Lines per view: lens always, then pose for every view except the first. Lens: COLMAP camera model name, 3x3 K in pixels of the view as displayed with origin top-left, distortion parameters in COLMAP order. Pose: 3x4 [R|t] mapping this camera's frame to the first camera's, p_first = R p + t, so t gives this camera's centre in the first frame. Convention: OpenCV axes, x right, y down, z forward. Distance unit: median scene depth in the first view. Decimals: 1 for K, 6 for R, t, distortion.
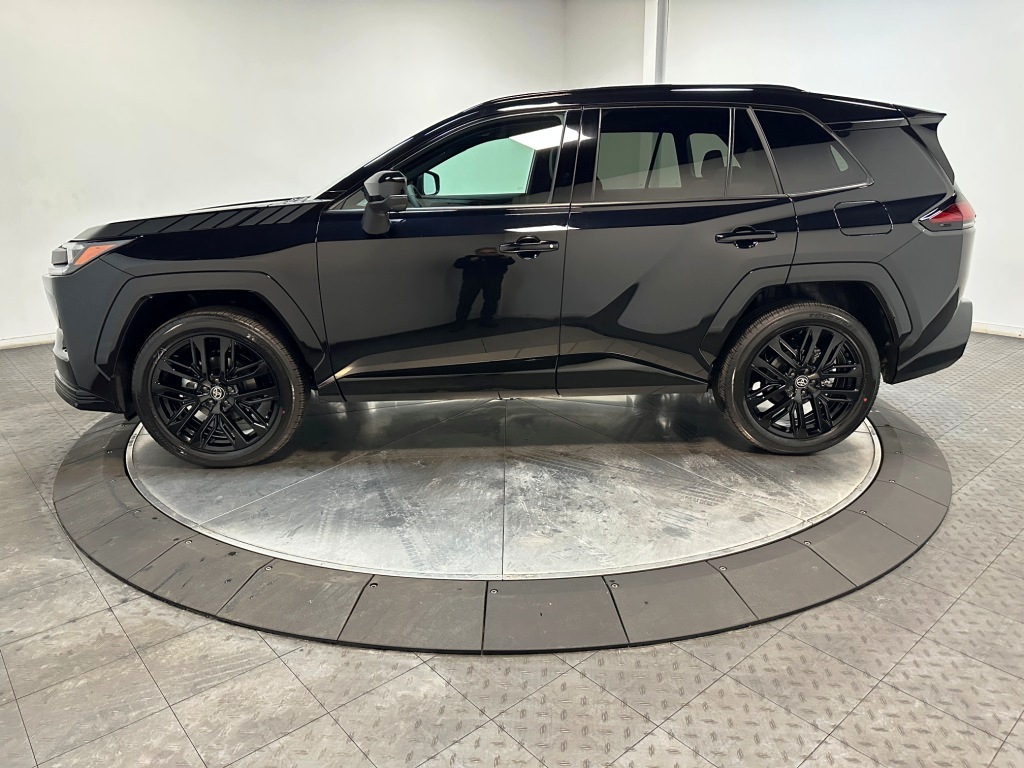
lens RADIAL K [[736.7, 0, 522.0], [0, 736.7, 385.9], [0, 0, 1]] dist [-0.000091, -0.003279]
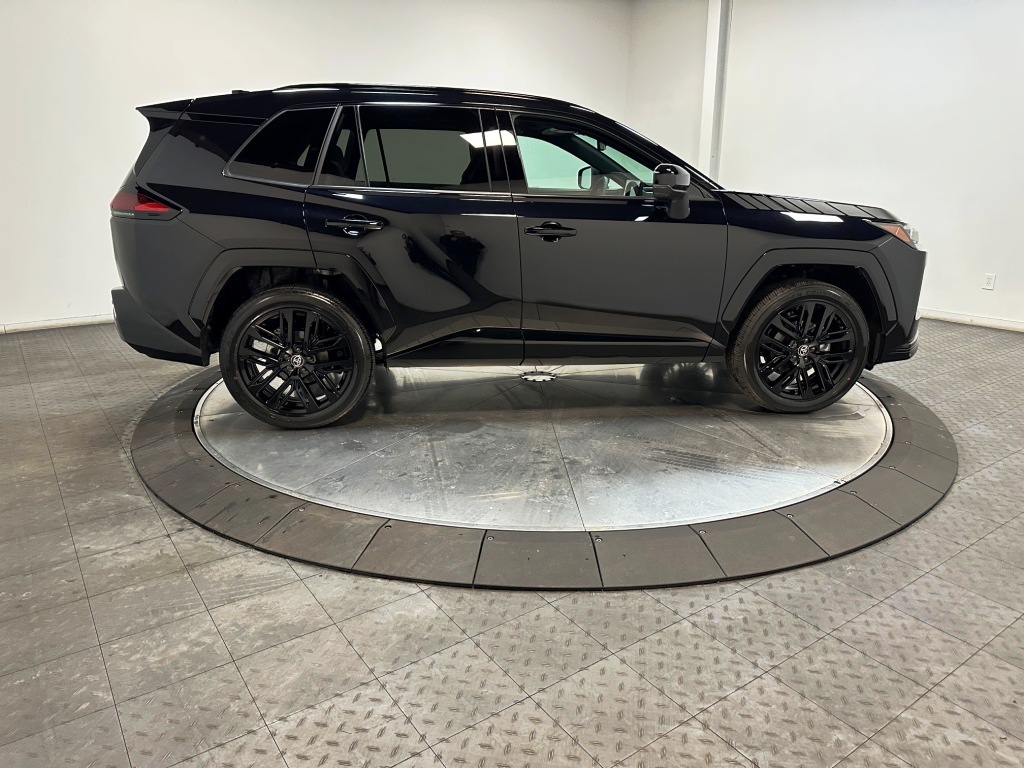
lens RADIAL K [[730.4, 0, 516.4], [0, 730.4, 381.4], [0, 0, 1]] dist [0.060343, -0.083464]
pose [[0.993820, 0.035046, -0.105323, 0.121943], [-0.035234, 0.999379, 0.000073, 0.039626], [0.105260, 0.003638, 0.994438, -0.130161]]
